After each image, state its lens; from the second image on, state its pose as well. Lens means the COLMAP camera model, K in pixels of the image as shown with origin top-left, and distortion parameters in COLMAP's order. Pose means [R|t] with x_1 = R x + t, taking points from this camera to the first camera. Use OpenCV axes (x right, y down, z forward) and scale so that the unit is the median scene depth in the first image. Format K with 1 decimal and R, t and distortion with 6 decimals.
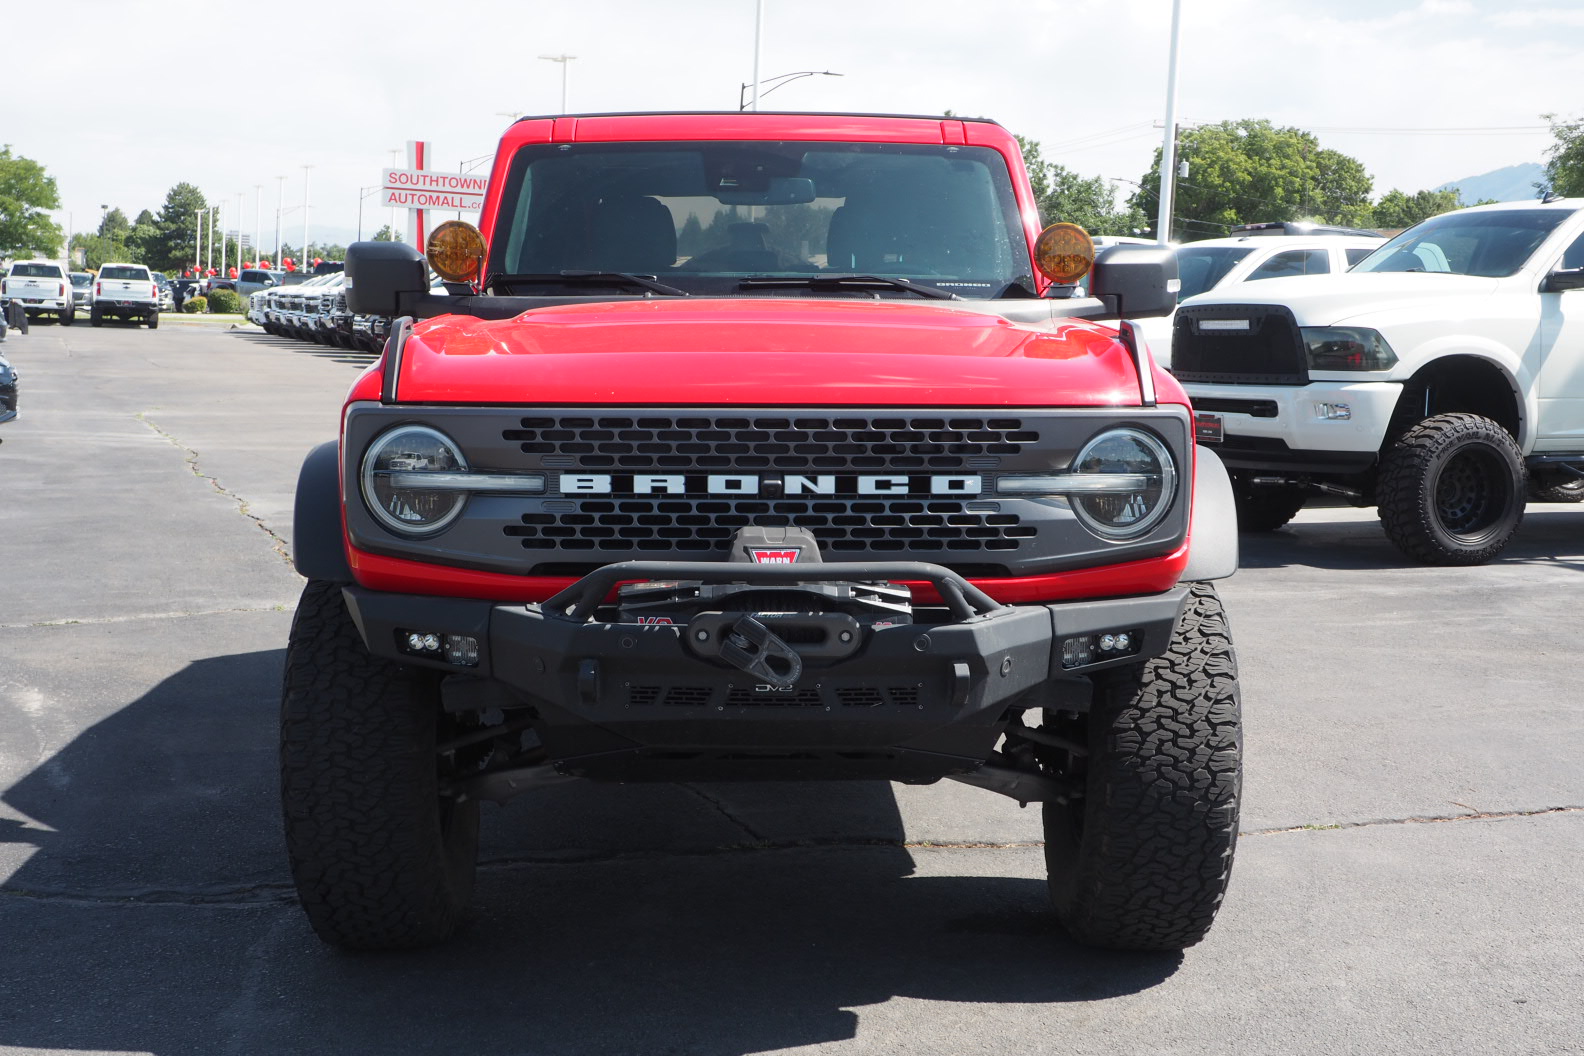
lens RADIAL K [[2182.3, 0, 792.0], [0, 2182.3, 528.0], [0, 0, 1]] dist [-0.010484, -0.003815]
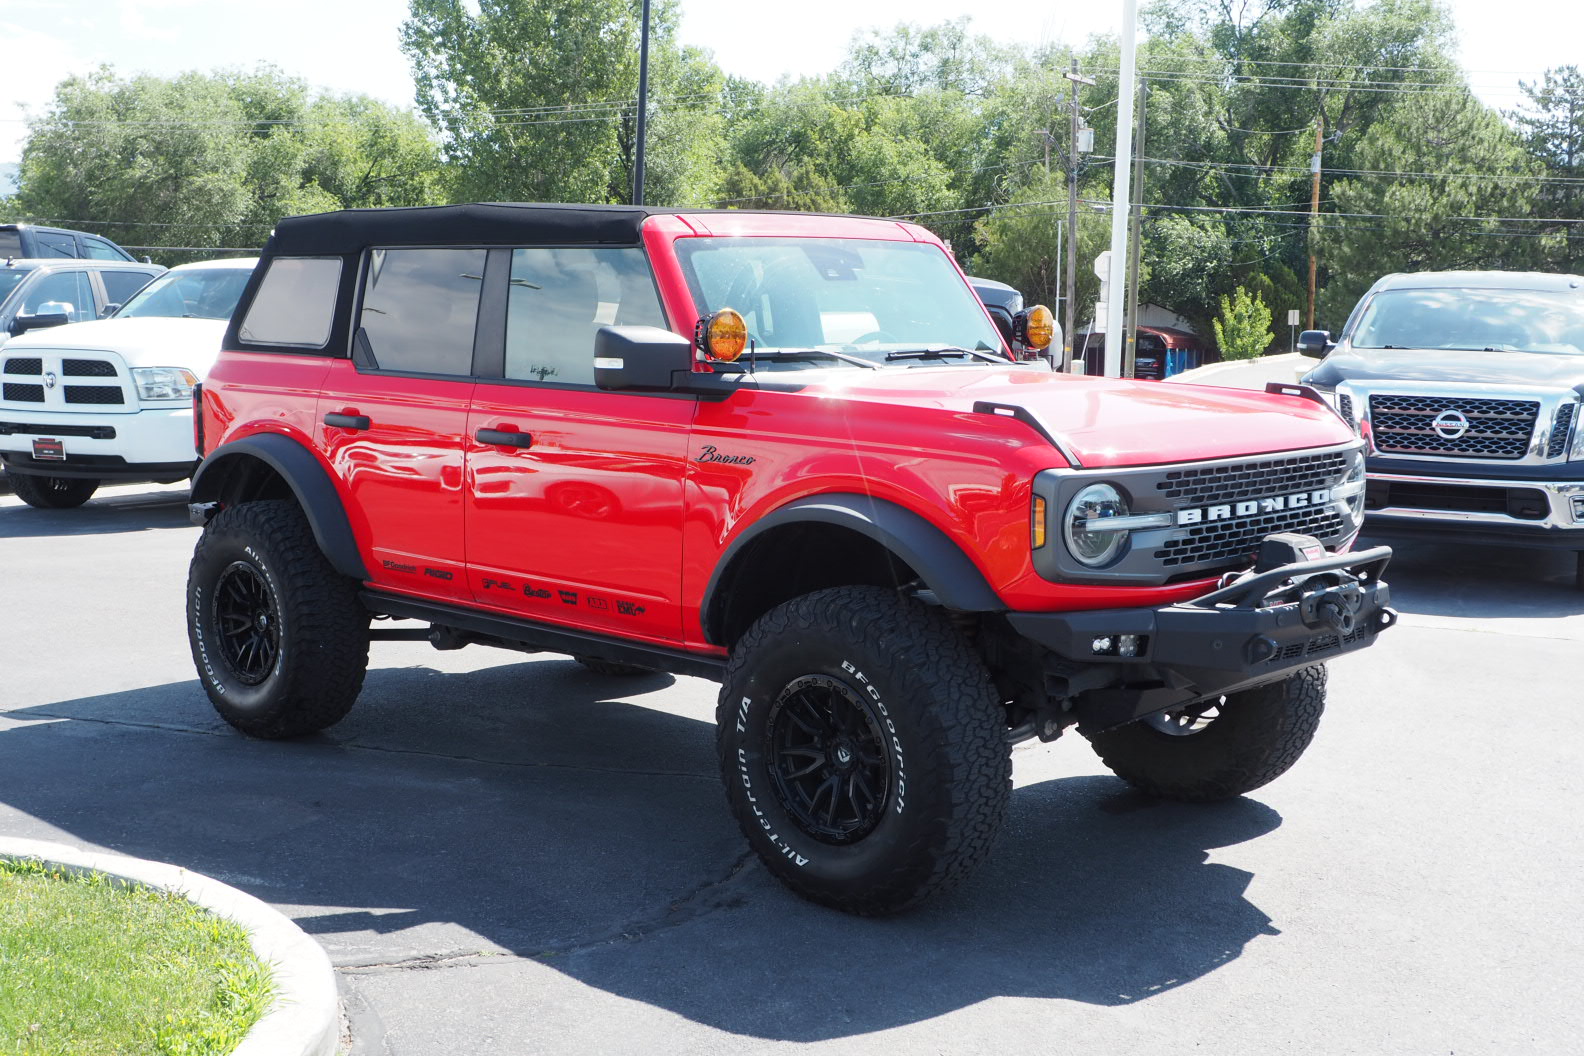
lens RADIAL K [[2182.3, 0, 792.0], [0, 2182.3, 528.0], [0, 0, 1]] dist [-0.010484, -0.003815]
pose [[0.680526, -0.089005, 0.727298, -1.298818], [0.086009, 0.995436, 0.041342, -0.093302], [-0.727658, 0.034420, 0.685076, 0.215770]]
